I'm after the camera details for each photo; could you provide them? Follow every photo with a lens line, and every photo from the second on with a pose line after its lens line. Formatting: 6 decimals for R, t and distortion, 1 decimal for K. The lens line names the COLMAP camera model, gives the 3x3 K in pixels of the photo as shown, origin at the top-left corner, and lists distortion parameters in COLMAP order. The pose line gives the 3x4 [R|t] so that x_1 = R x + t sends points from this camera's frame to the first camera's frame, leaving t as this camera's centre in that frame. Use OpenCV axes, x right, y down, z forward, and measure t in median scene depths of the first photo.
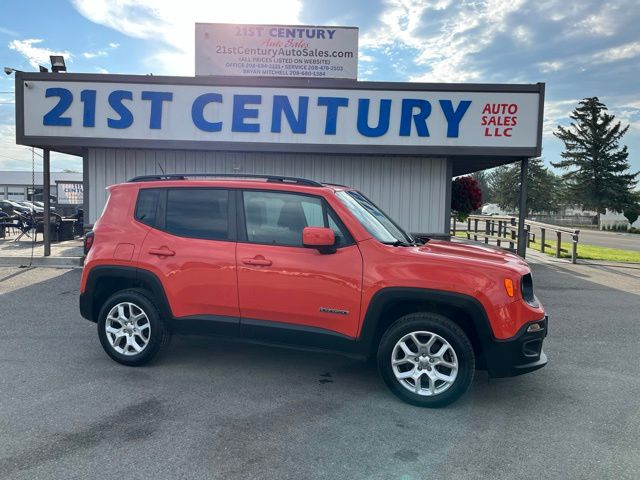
lens RADIAL K [[486.4, 0, 317.1], [0, 486.4, 241.5], [0, 0, 1]] dist [0.063799, -0.055705]
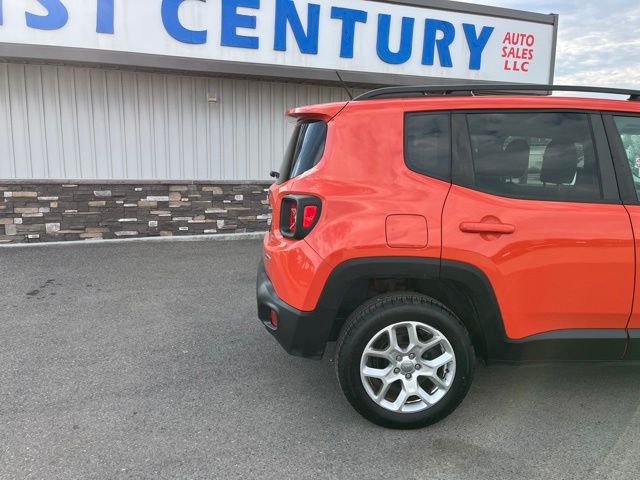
lens RADIAL K [[483.4, 0, 311.7], [0, 483.4, 240.9], [0, 0, 1]] dist [0.081125, -0.106970]
pose [[0.937560, -0.068564, 0.340999, -0.317729], [0.032402, 0.993332, 0.110639, -0.013953], [-0.346311, -0.092682, 0.933530, 0.255064]]
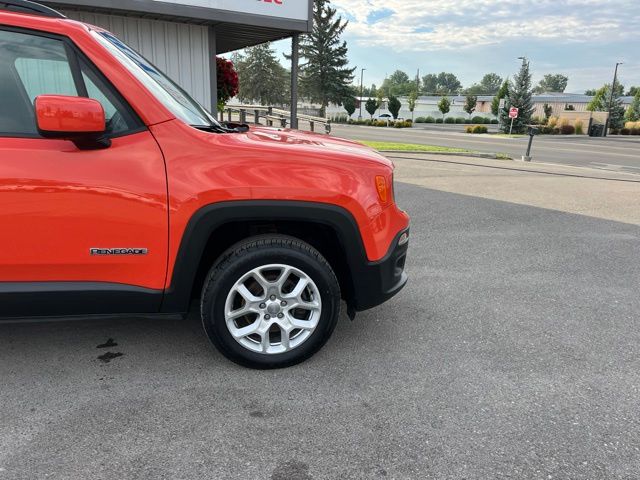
lens RADIAL K [[486.4, 0, 317.1], [0, 486.4, 241.5], [0, 0, 1]] dist [0.063799, -0.055705]
pose [[0.869090, -0.123303, 0.479039, -0.015610], [0.018620, 0.975902, 0.217413, 0.004847], [-0.494303, -0.180032, 0.850443, 0.163015]]
